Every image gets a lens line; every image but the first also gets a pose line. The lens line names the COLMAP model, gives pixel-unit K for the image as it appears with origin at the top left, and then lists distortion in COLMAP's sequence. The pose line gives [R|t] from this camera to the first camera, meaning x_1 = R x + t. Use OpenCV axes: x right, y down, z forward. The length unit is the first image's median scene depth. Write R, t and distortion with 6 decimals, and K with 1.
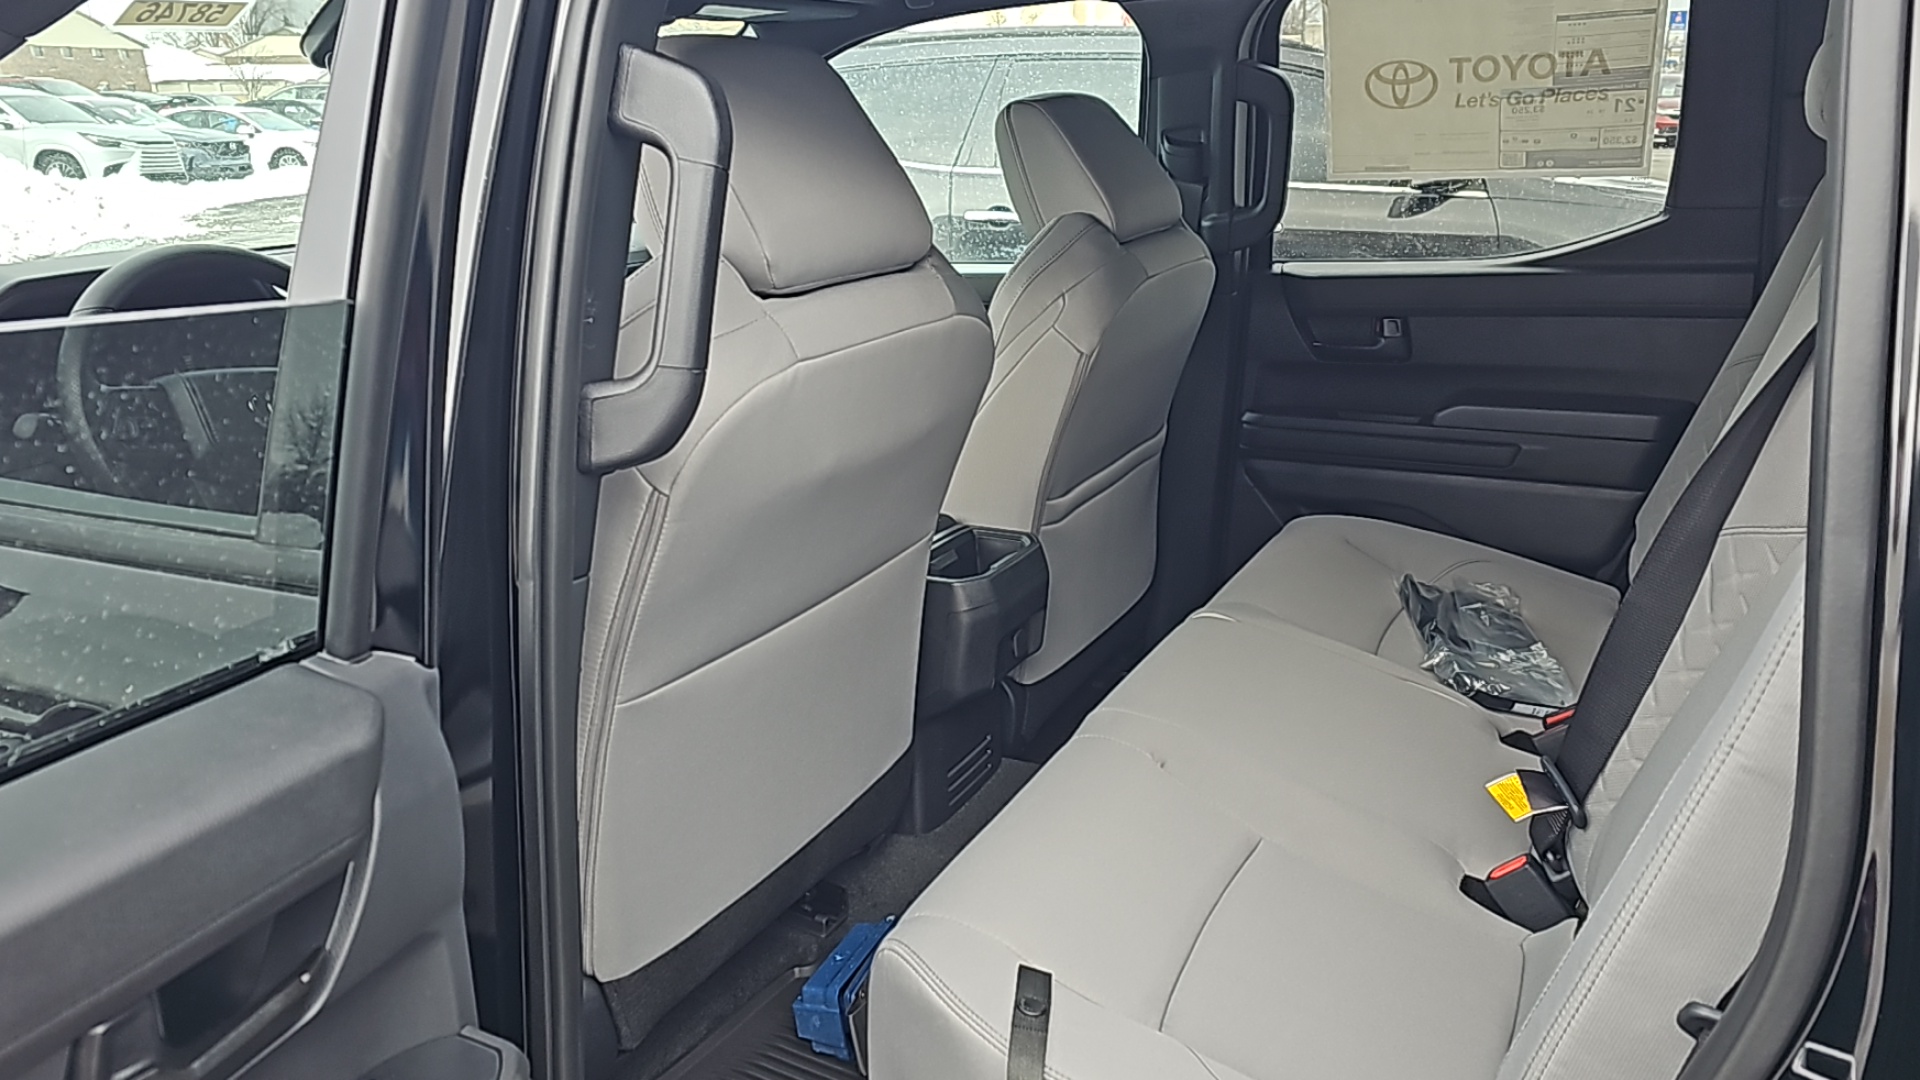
lens RADIAL K [[1368.7, 0, 966.4], [0, 1368.7, 548.6], [0, 0, 1]] dist [0.076694, -0.056575]
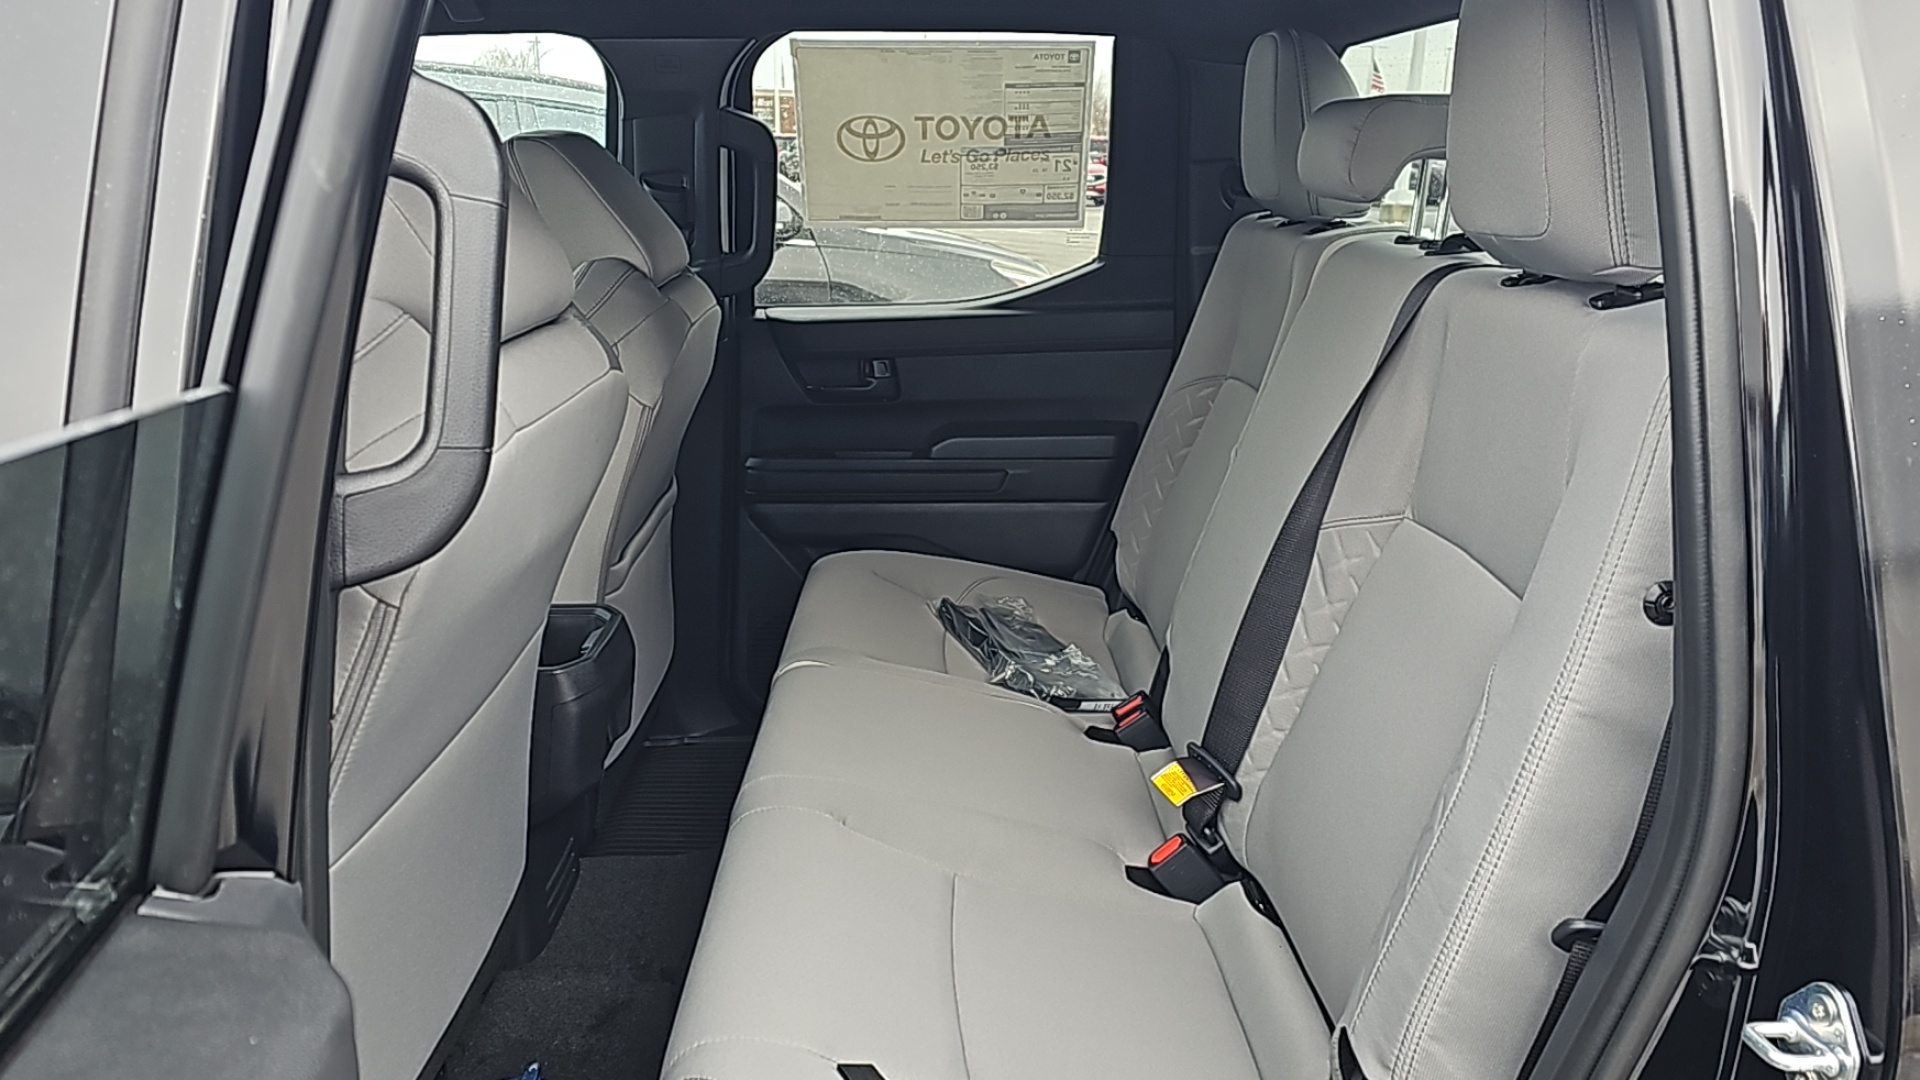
lens RADIAL K [[1368.7, 0, 957.3], [0, 1368.7, 543.5], [0, 0, 1]] dist [0.076694, -0.056575]
pose [[0.872626, -0.105101, 0.476946, -0.168885], [0.122146, 0.992501, -0.004771, -0.017343], [-0.472868, 0.062421, 0.878920, 0.072874]]
